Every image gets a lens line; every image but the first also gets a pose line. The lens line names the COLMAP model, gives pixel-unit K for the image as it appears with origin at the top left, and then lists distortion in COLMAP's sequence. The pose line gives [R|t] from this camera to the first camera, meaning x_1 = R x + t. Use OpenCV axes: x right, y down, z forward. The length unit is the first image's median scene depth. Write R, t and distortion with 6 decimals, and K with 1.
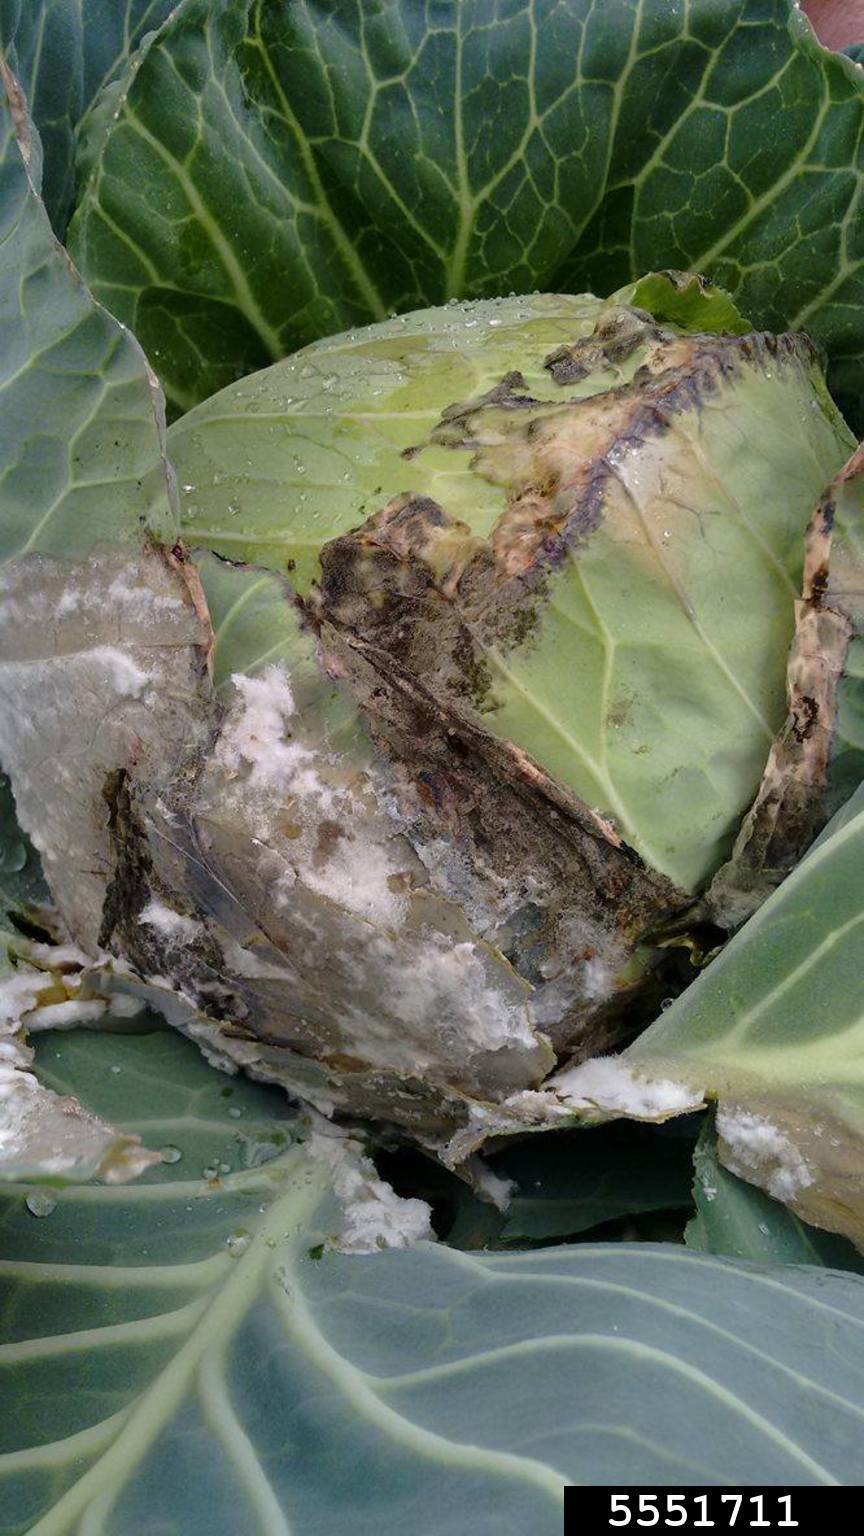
lens RADIAL K [[1222.1, 0, 401.5], [0, 1222.1, 767.5], [0, 0, 1]] dist [0.087845, -0.123152]
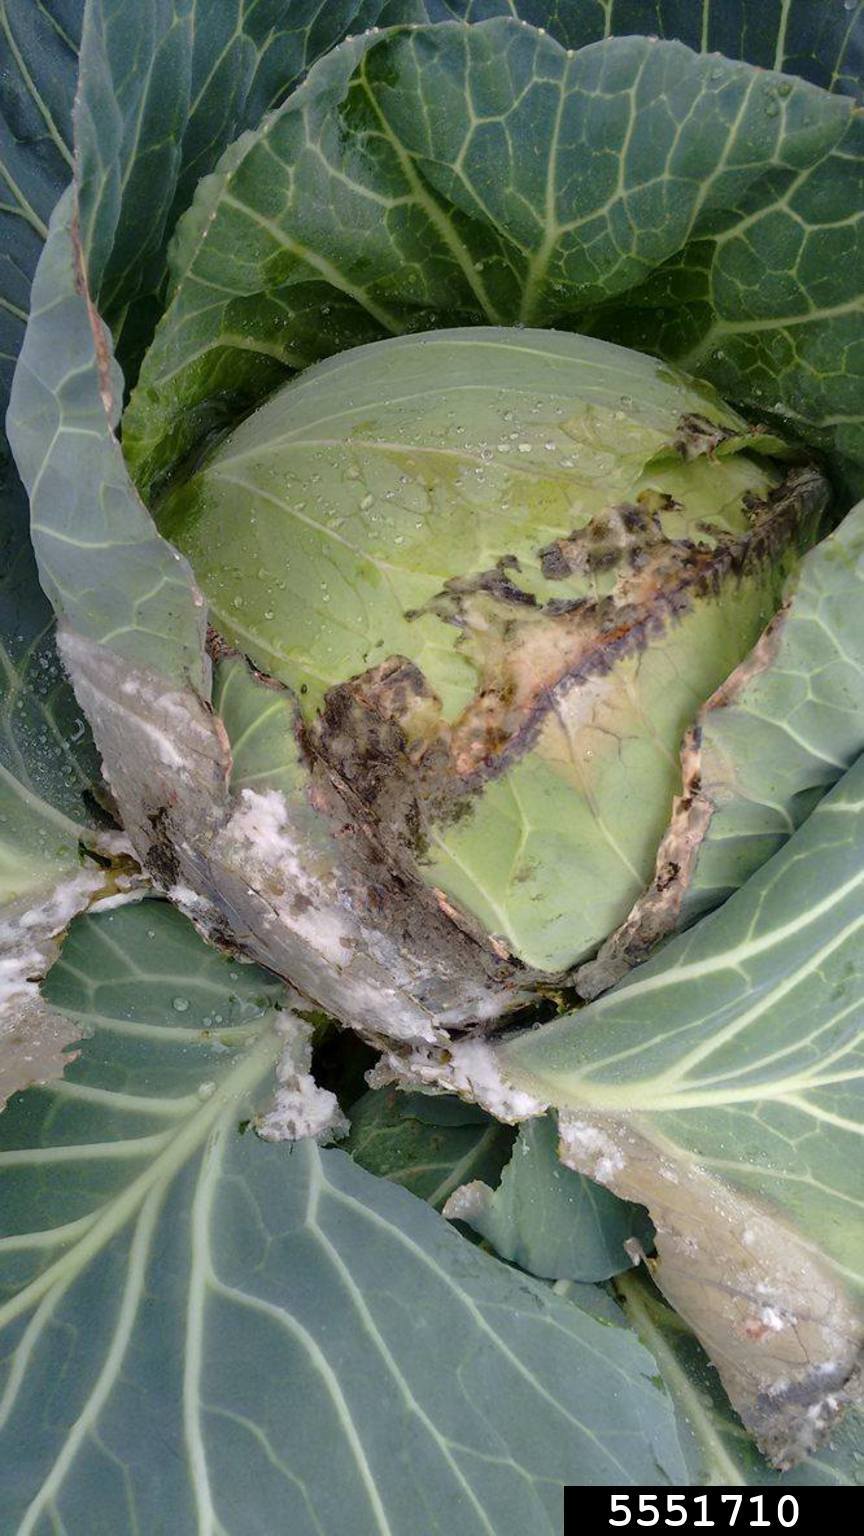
lens RADIAL K [[1222.1, 0, 401.5], [0, 1222.1, 767.5], [0, 0, 1]] dist [0.087845, -0.123152]
pose [[0.982463, 0.180091, -0.048303, 0.086127], [-0.147785, 0.910074, 0.387202, -0.611299], [0.113691, -0.373273, 0.920729, -0.179622]]
